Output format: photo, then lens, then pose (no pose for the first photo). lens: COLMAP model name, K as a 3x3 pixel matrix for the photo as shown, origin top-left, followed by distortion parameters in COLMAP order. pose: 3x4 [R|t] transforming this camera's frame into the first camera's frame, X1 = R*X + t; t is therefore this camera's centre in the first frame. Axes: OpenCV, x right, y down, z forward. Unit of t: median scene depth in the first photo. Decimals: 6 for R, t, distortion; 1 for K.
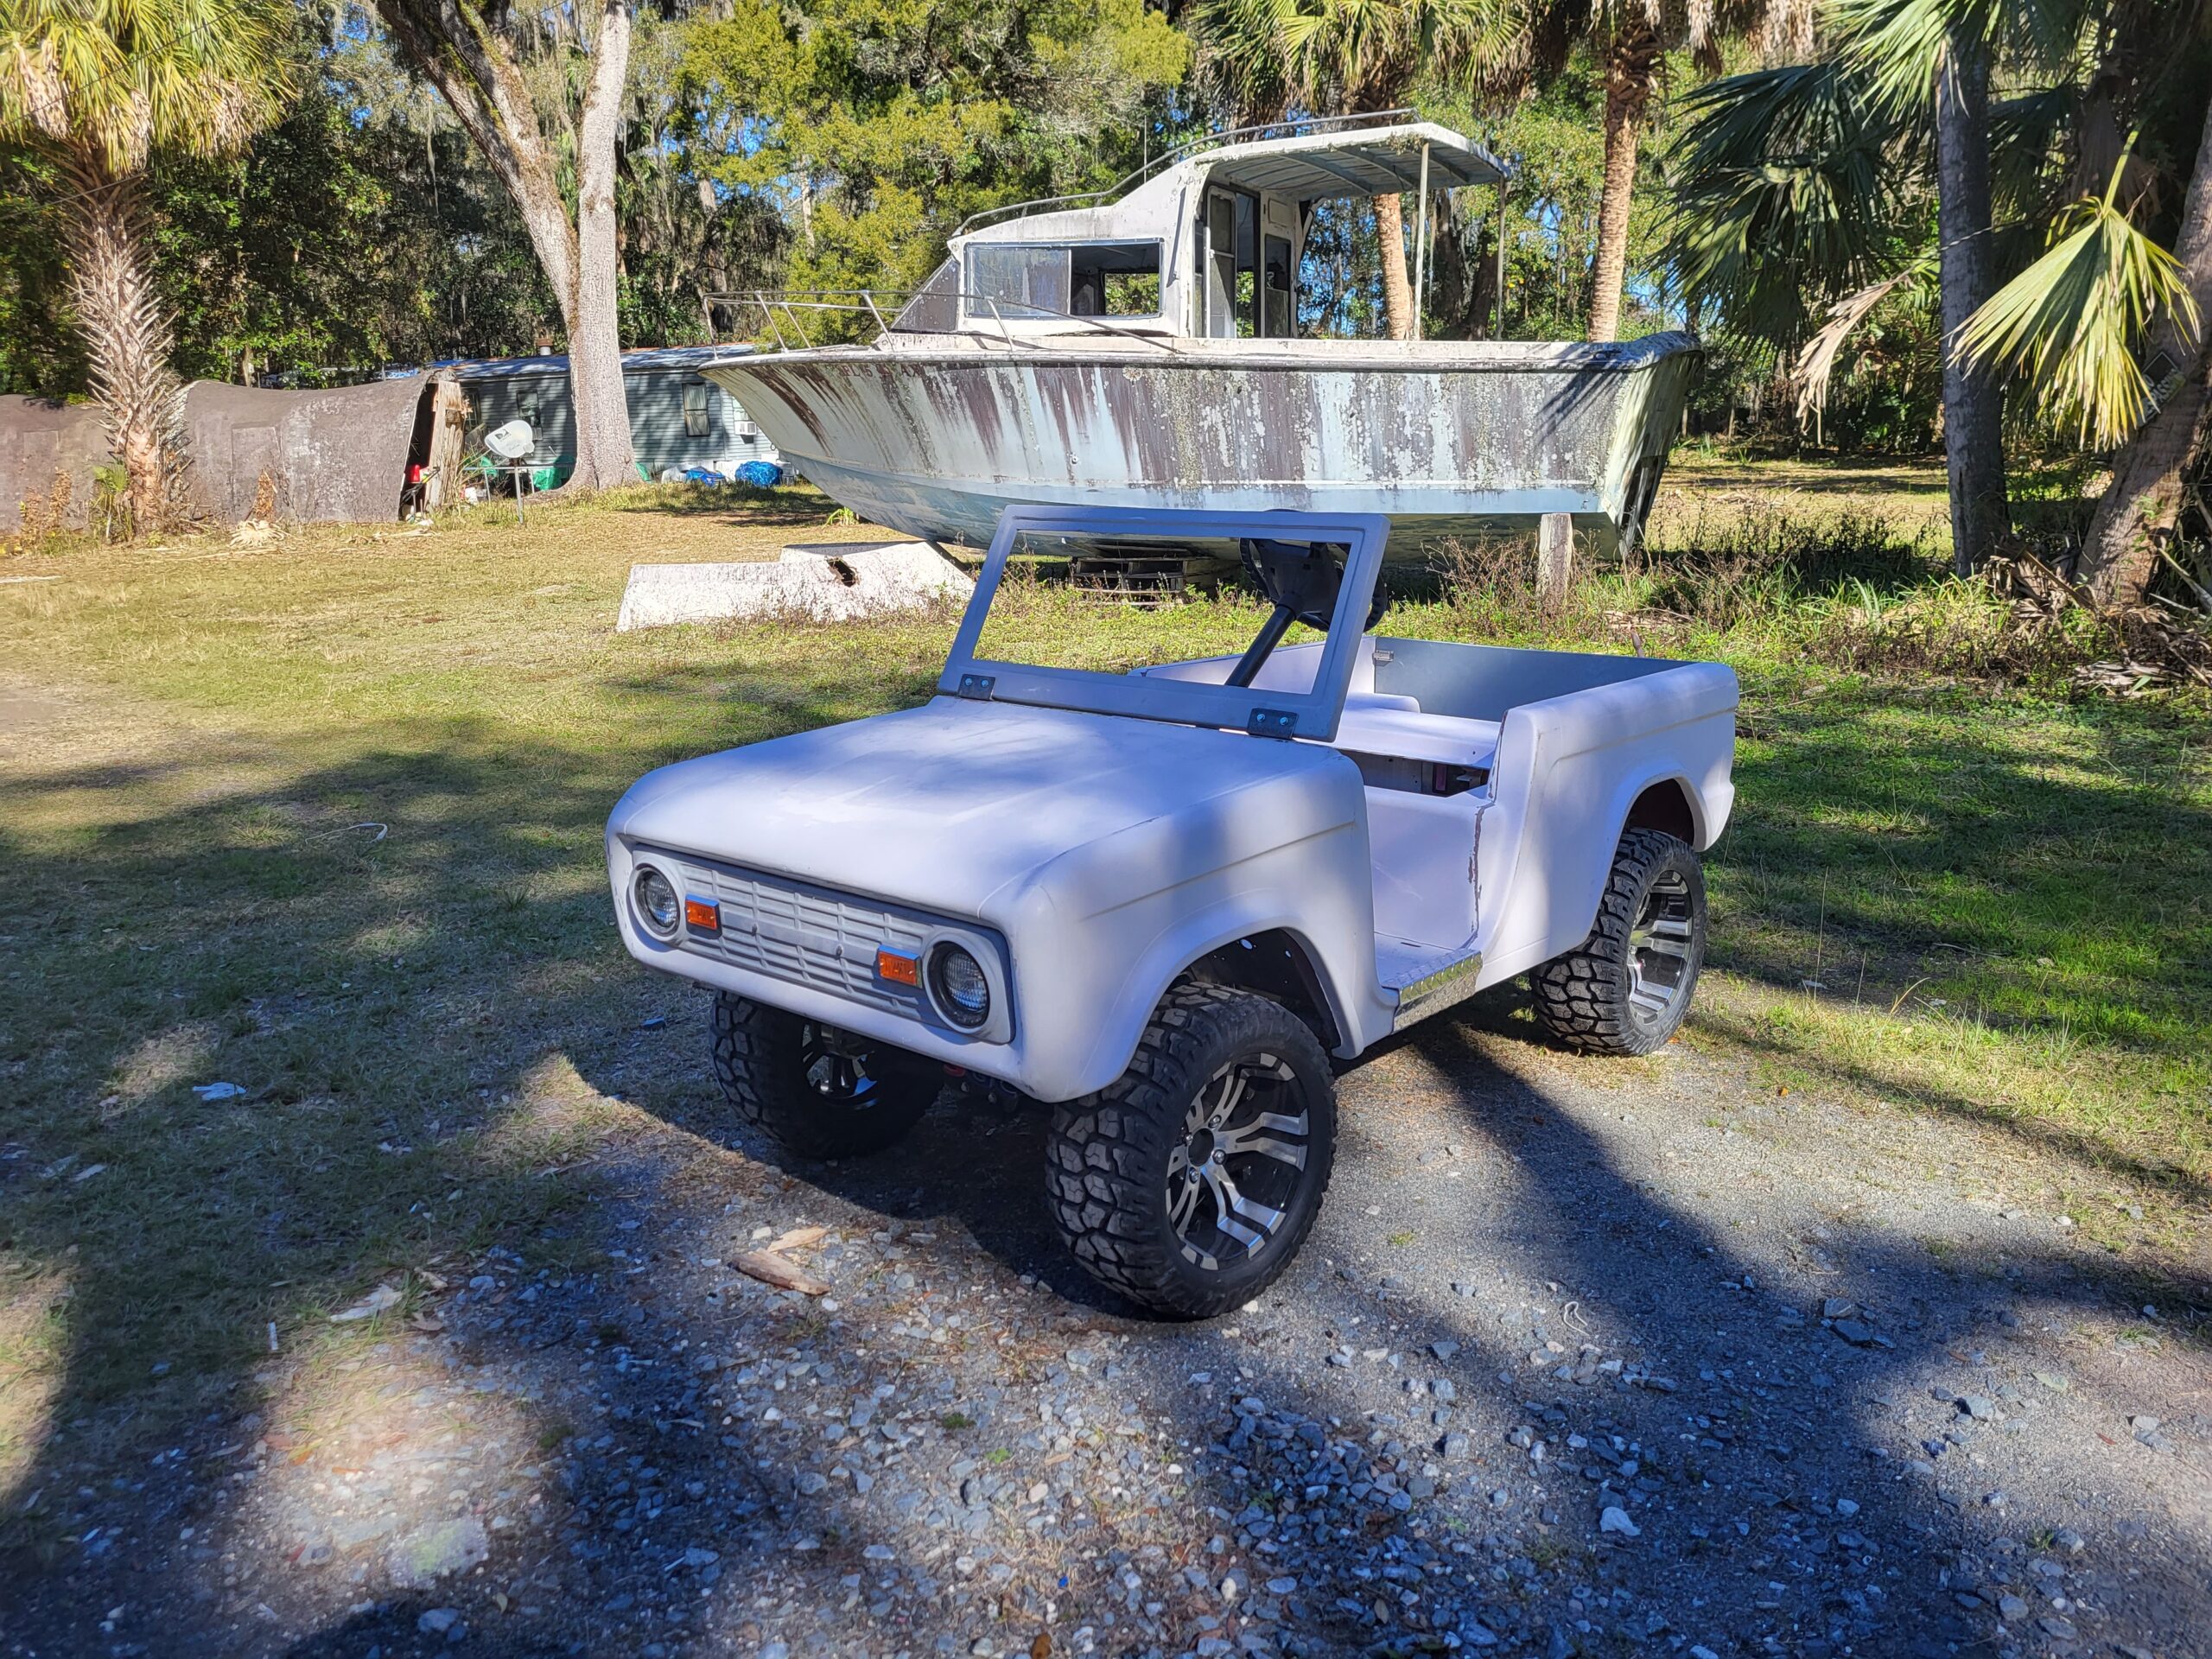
lens RADIAL K [[1679.8, 0, 1106.0], [0, 1679.8, 829.5], [0, 0, 1]] dist [0.029133, -0.006581]
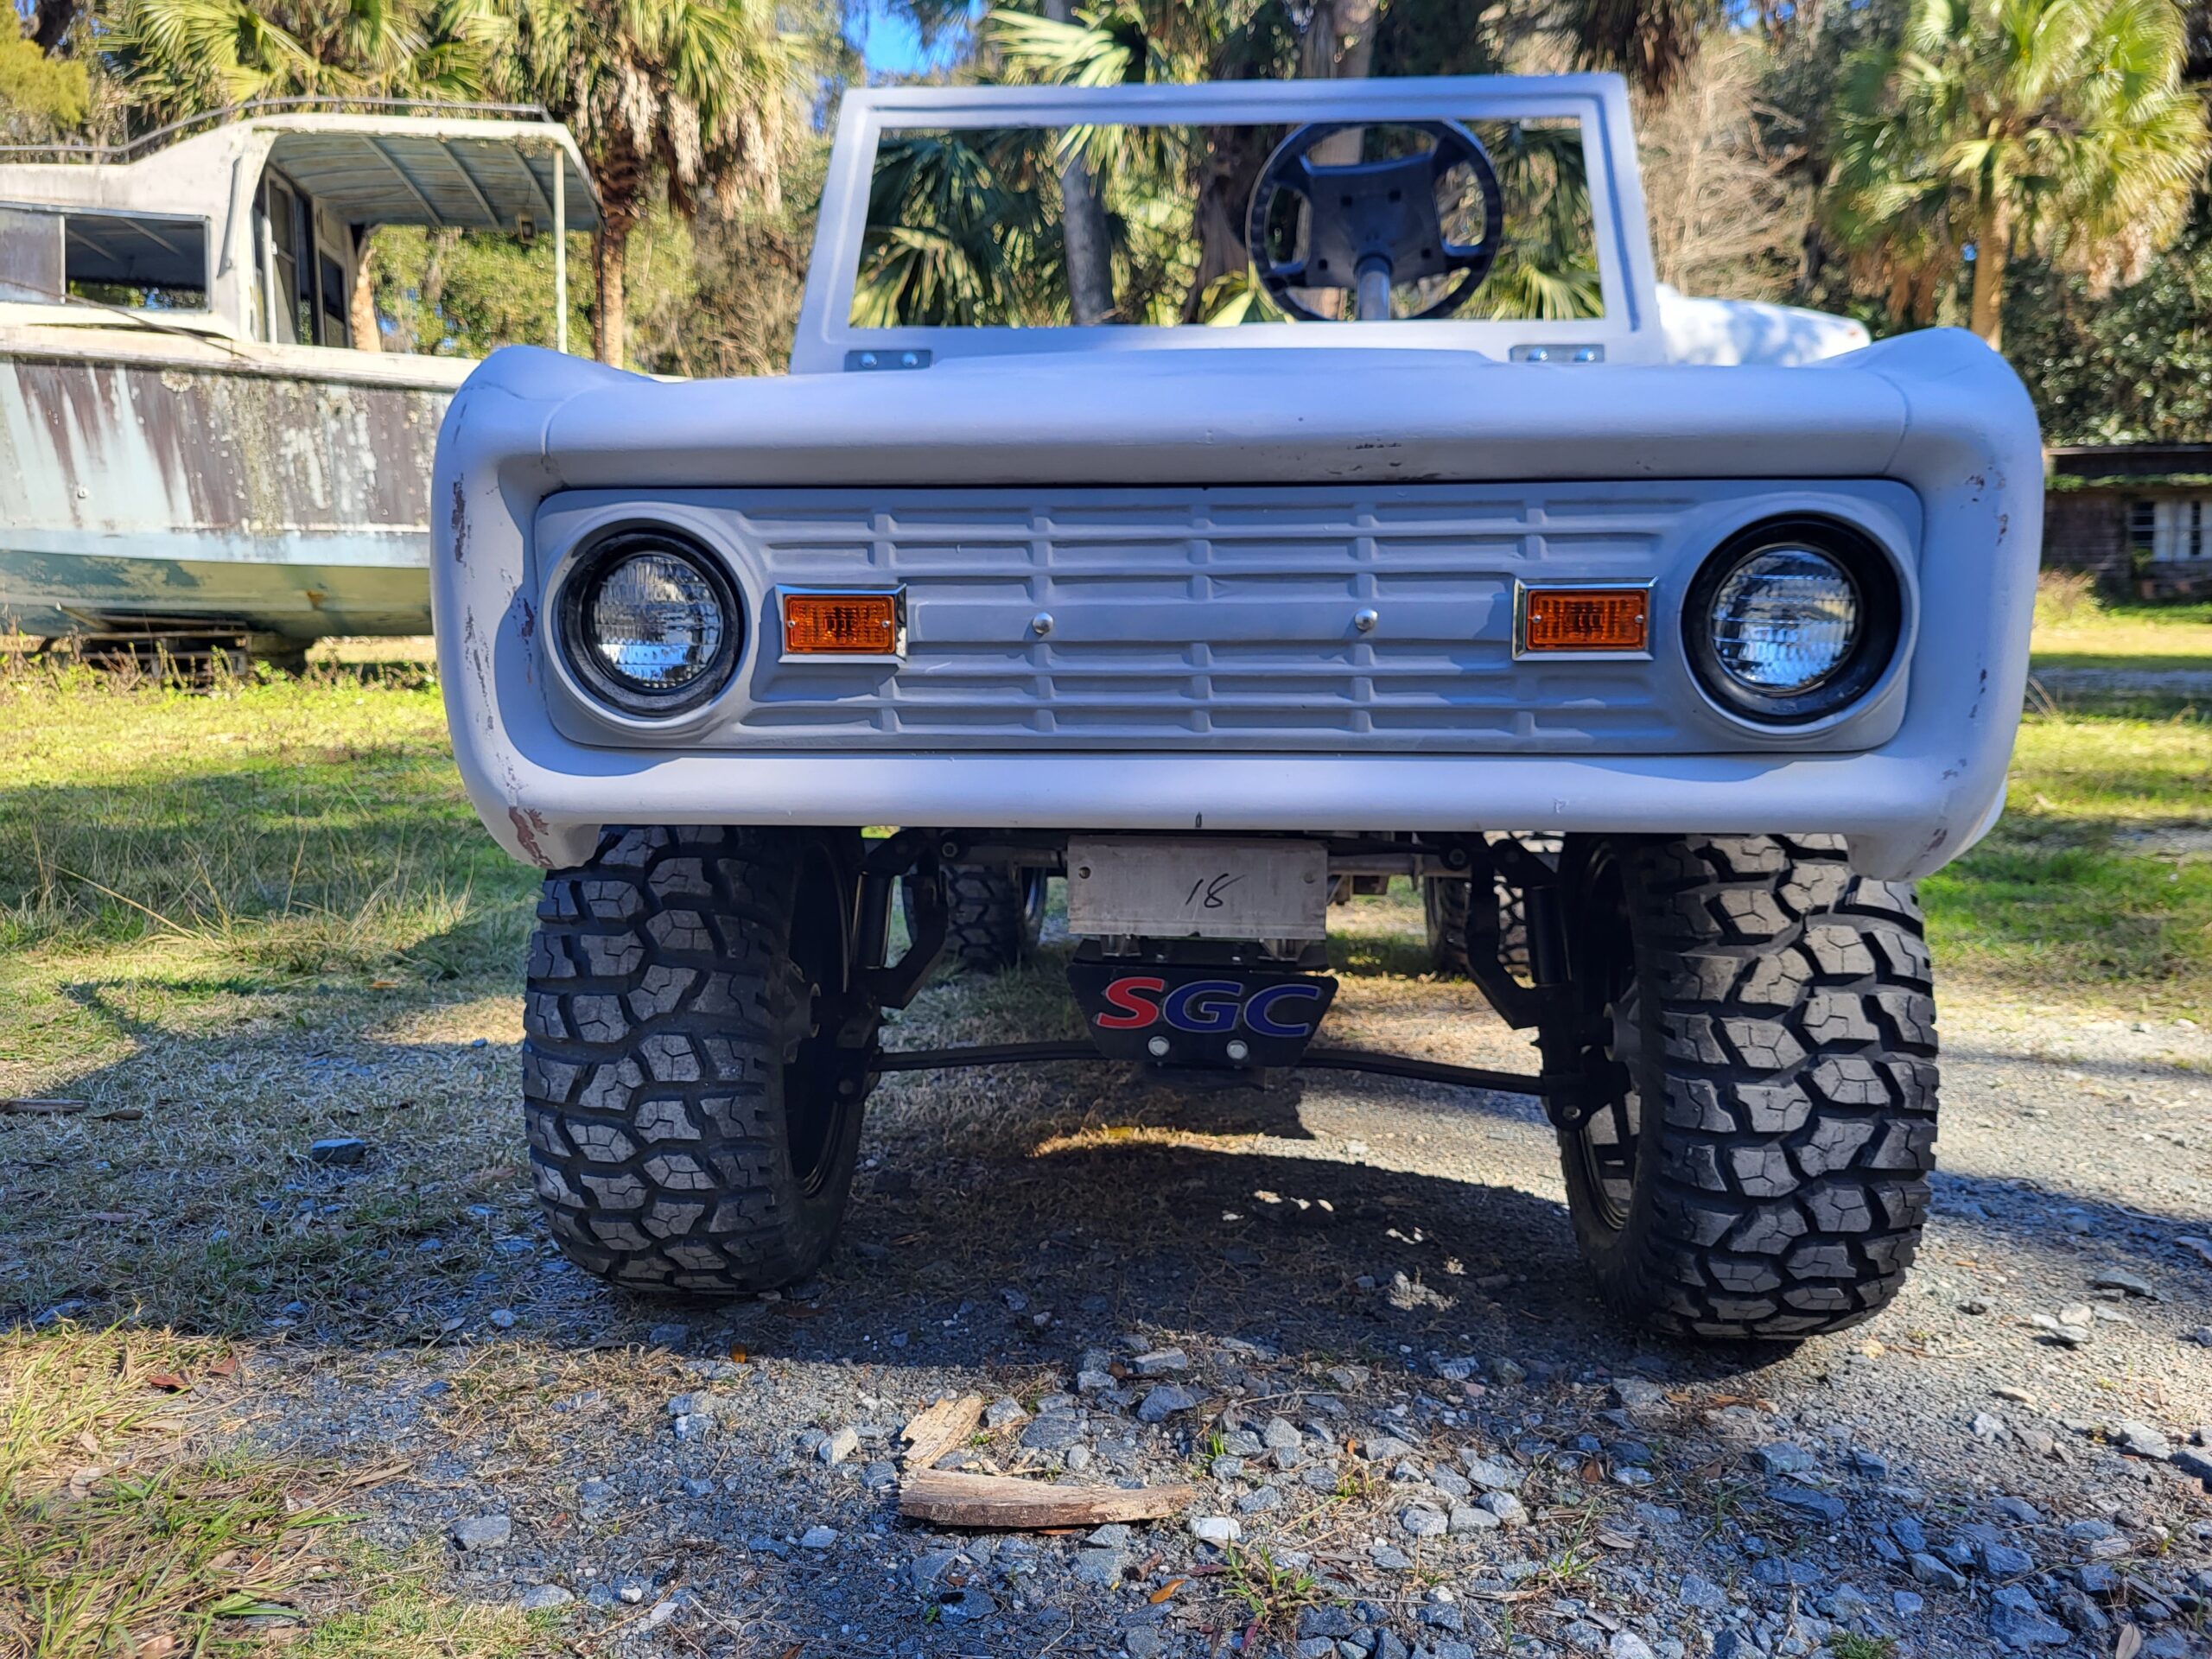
lens RADIAL K [[1684.0, 0, 1106.0], [0, 1684.0, 829.5], [0, 0, 1]] dist [0.001011, -0.002082]
pose [[0.802906, -0.051487, 0.593878, -0.104070], [0.116400, 0.990626, -0.071486, 0.032609], [-0.584631, 0.126524, 0.801373, 0.157782]]
